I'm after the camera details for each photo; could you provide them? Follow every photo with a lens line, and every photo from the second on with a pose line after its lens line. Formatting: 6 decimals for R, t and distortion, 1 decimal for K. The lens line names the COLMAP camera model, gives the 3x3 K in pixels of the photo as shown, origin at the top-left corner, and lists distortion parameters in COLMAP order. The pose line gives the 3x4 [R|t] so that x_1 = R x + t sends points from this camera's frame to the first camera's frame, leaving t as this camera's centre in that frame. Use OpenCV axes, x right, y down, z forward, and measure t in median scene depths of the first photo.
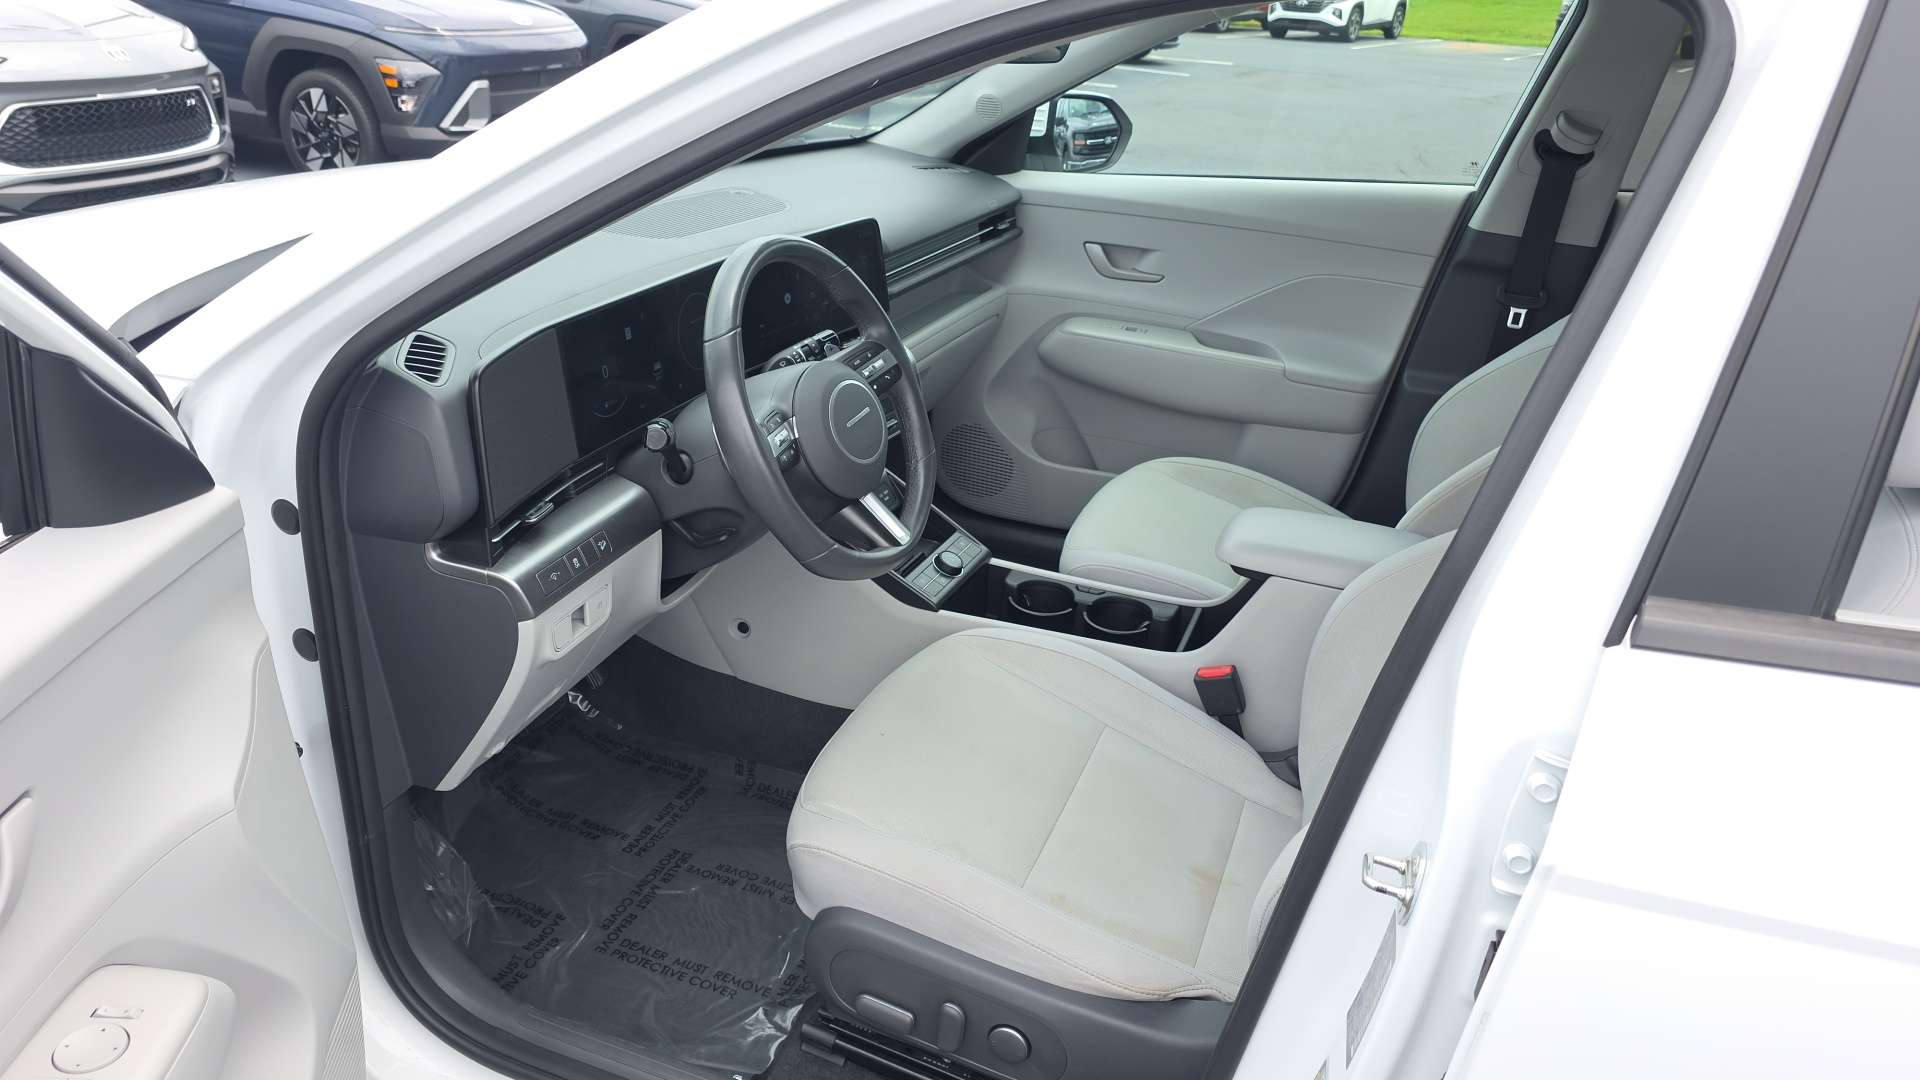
lens RADIAL K [[1266.2, 0, 937.8], [0, 1266.2, 549.1], [0, 0, 1]] dist [0.071768, -0.072673]
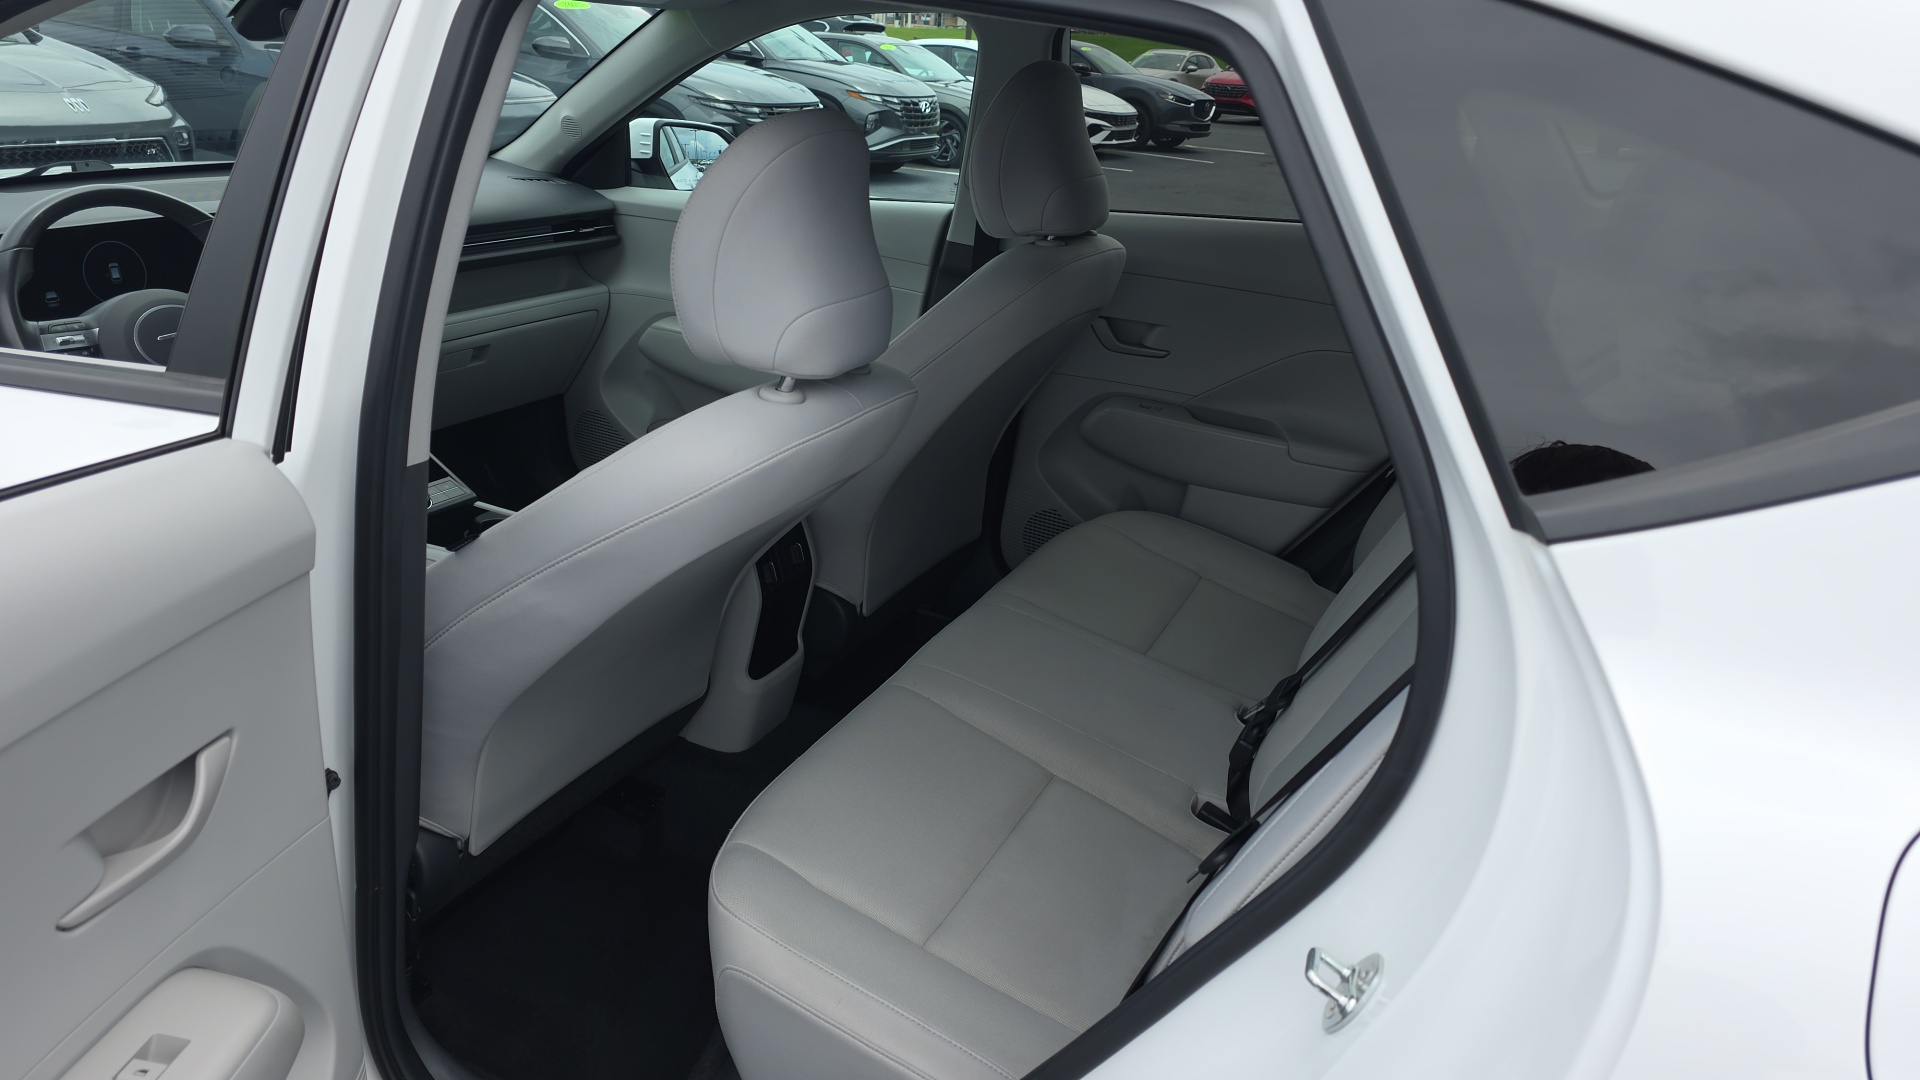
lens RADIAL K [[1284.8, 0, 935.5], [0, 1284.8, 535.9], [0, 0, 1]] dist [0.065312, -0.048875]
pose [[0.997304, 0.036814, -0.063473, 0.432670], [-0.041526, 0.996349, -0.074594, 0.088320], [0.060495, 0.077029, 0.995192, -0.107147]]
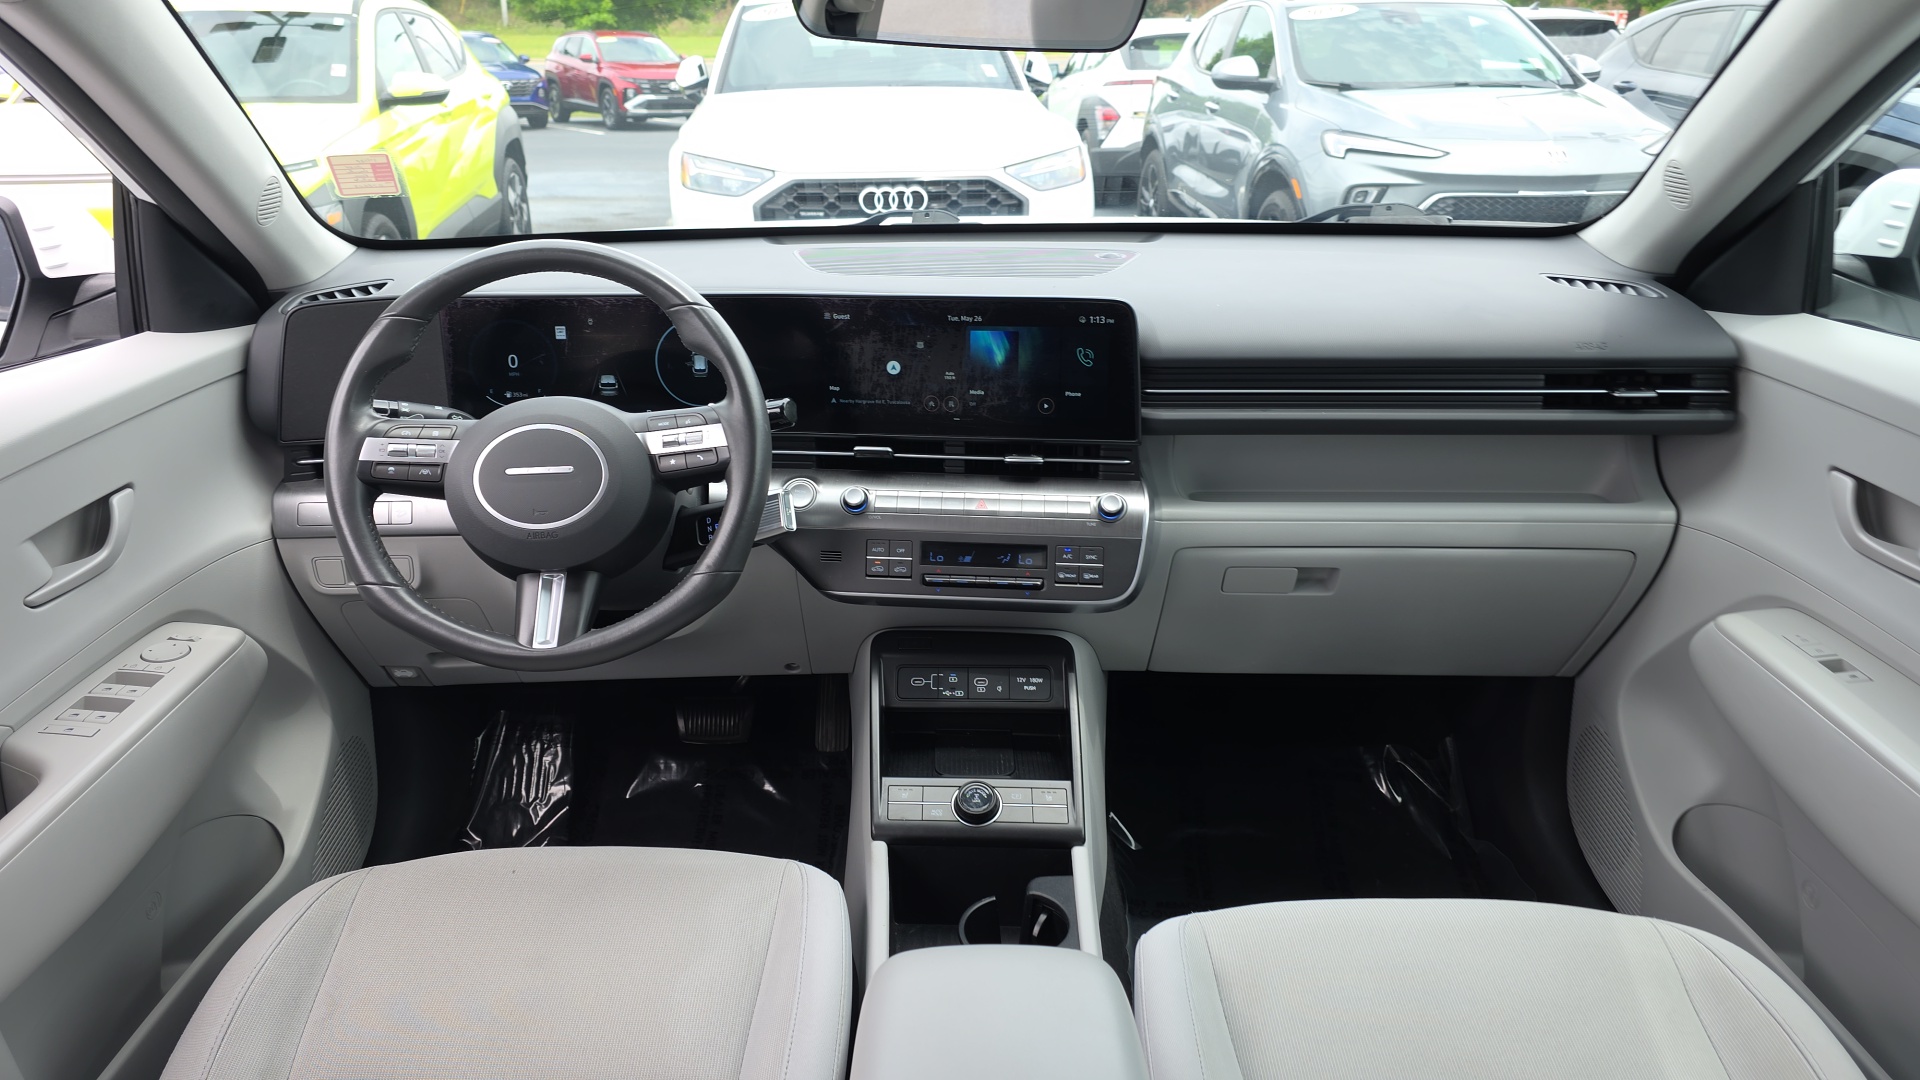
lens RADIAL K [[1284.8, 0, 935.5], [0, 1284.8, 535.9], [0, 0, 1]] dist [0.065312, -0.048875]
pose [[0.365928, 0.288345, -0.884847, 0.438665], [-0.379933, 0.914235, 0.140800, -0.159087], [0.849557, 0.284660, 0.444096, 0.501686]]
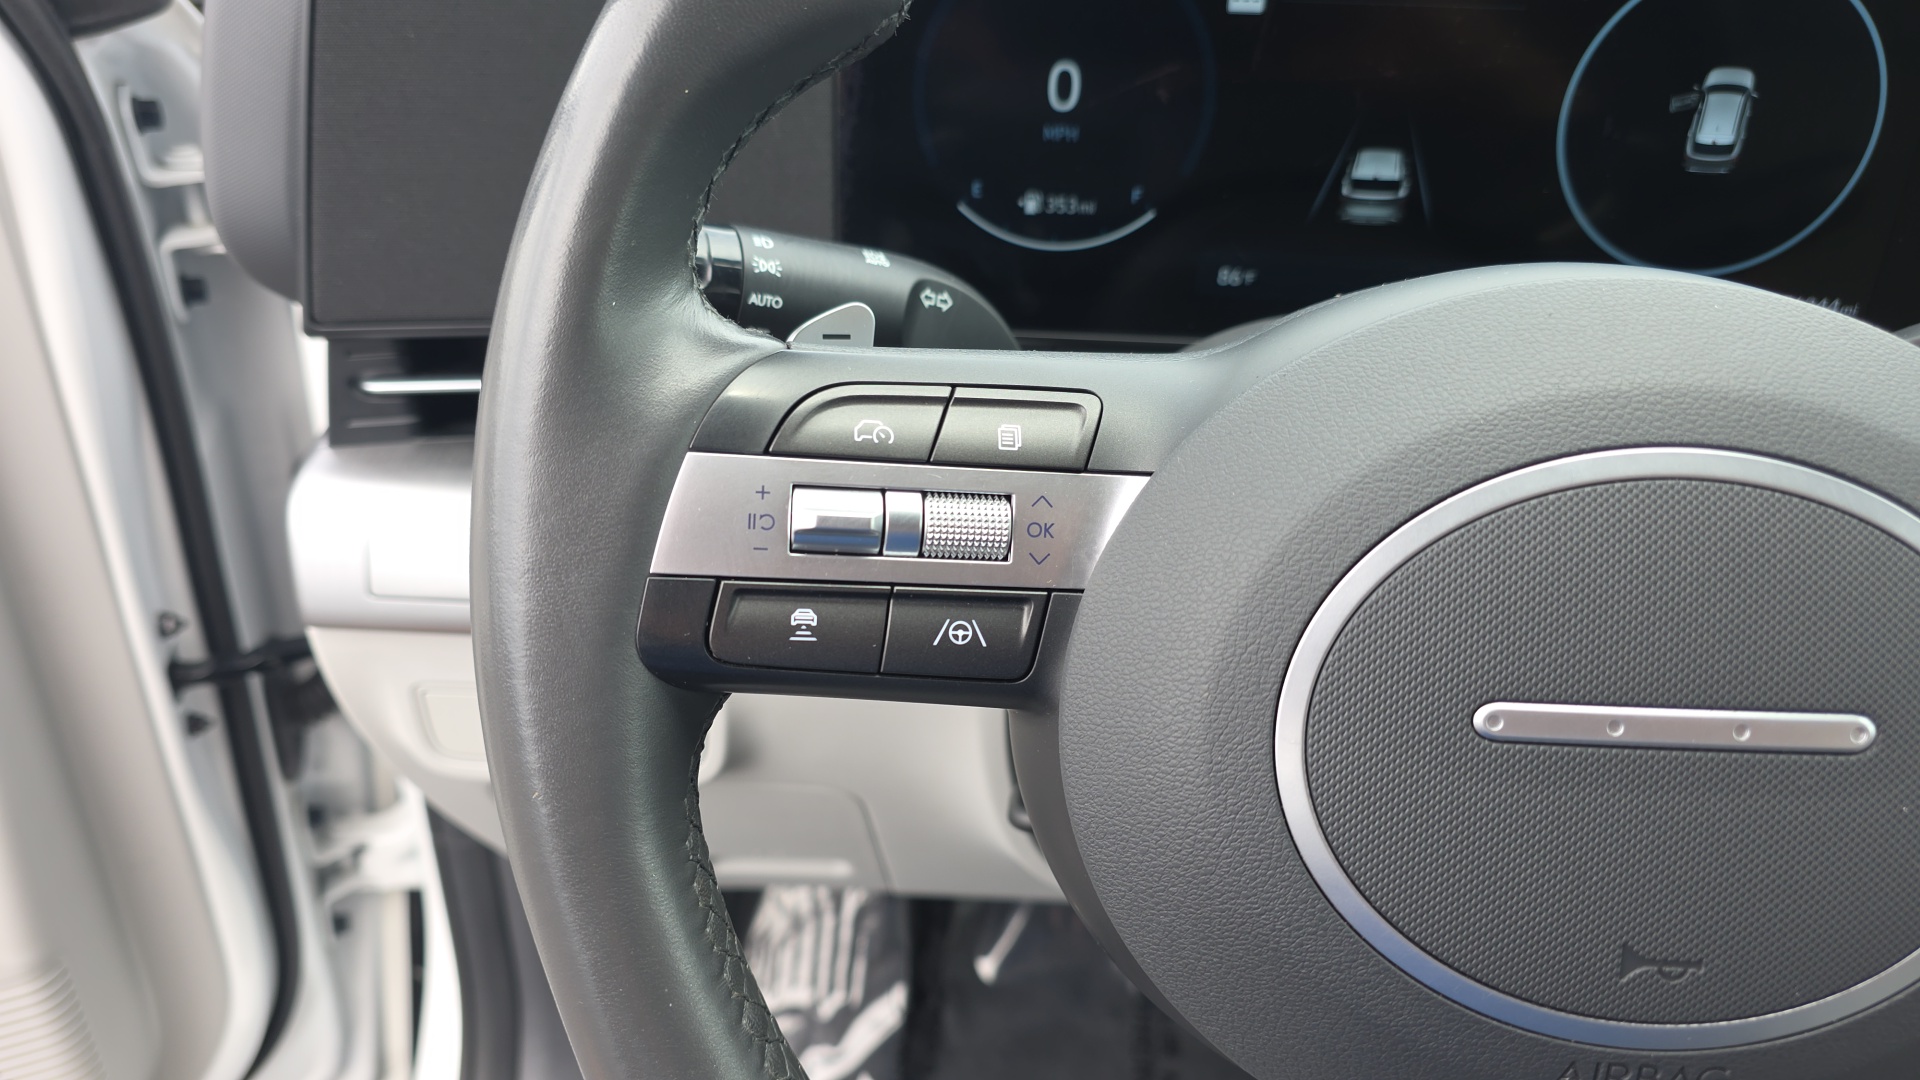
lens RADIAL K [[1356.7, 0, 933.3], [0, 1356.7, 559.2], [0, 0, 1]] dist [0.005883, -0.026728]
pose [[0.280020, 0.458520, -0.843415, 0.017277], [-0.418264, 0.849061, 0.322723, -0.076885], [0.864085, 0.262401, 0.429537, 0.501794]]
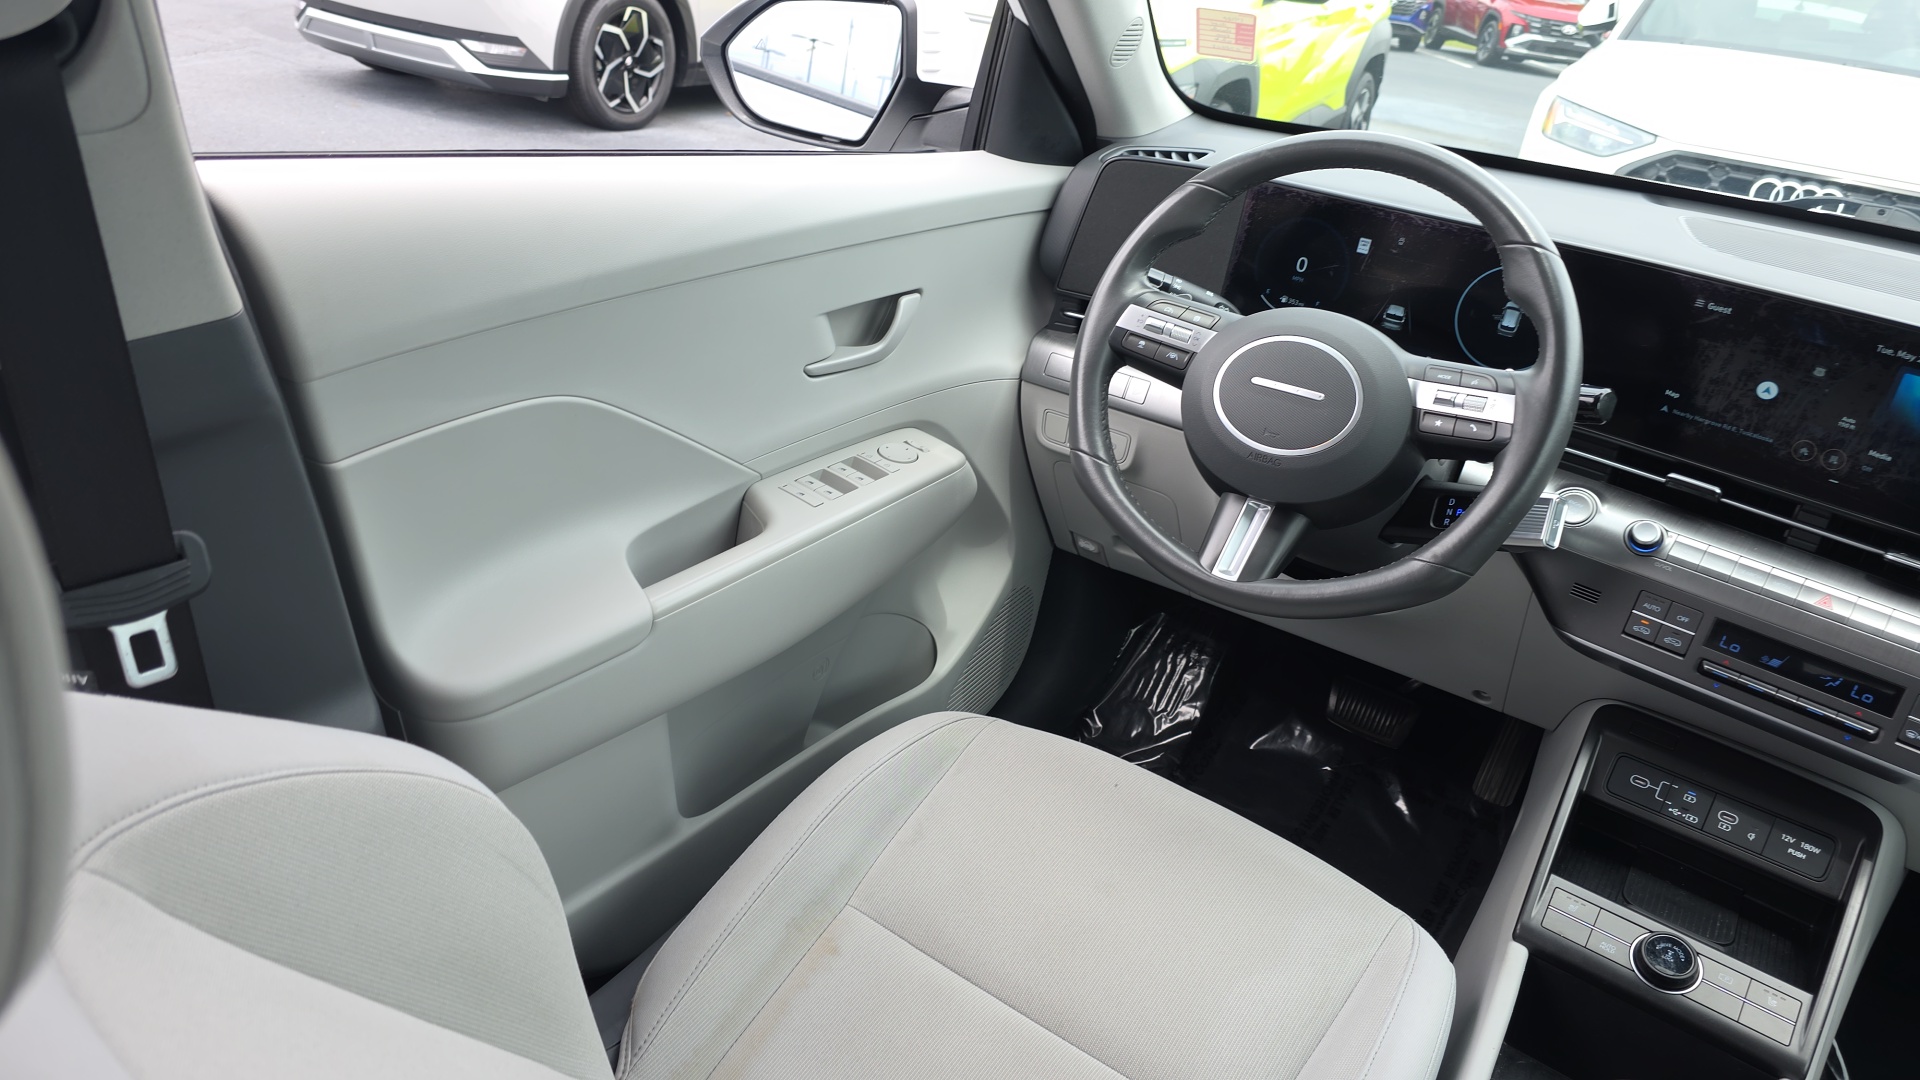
lens RADIAL K [[1297.2, 0, 979.4], [0, 1297.2, 538.9], [0, 0, 1]] dist [0.050926, -0.049821]
pose [[-0.206703, 0.363843, -0.908236, 0.381125], [-0.535932, 0.734529, 0.416226, -0.145433], [0.818566, 0.572788, 0.043165, 0.510061]]
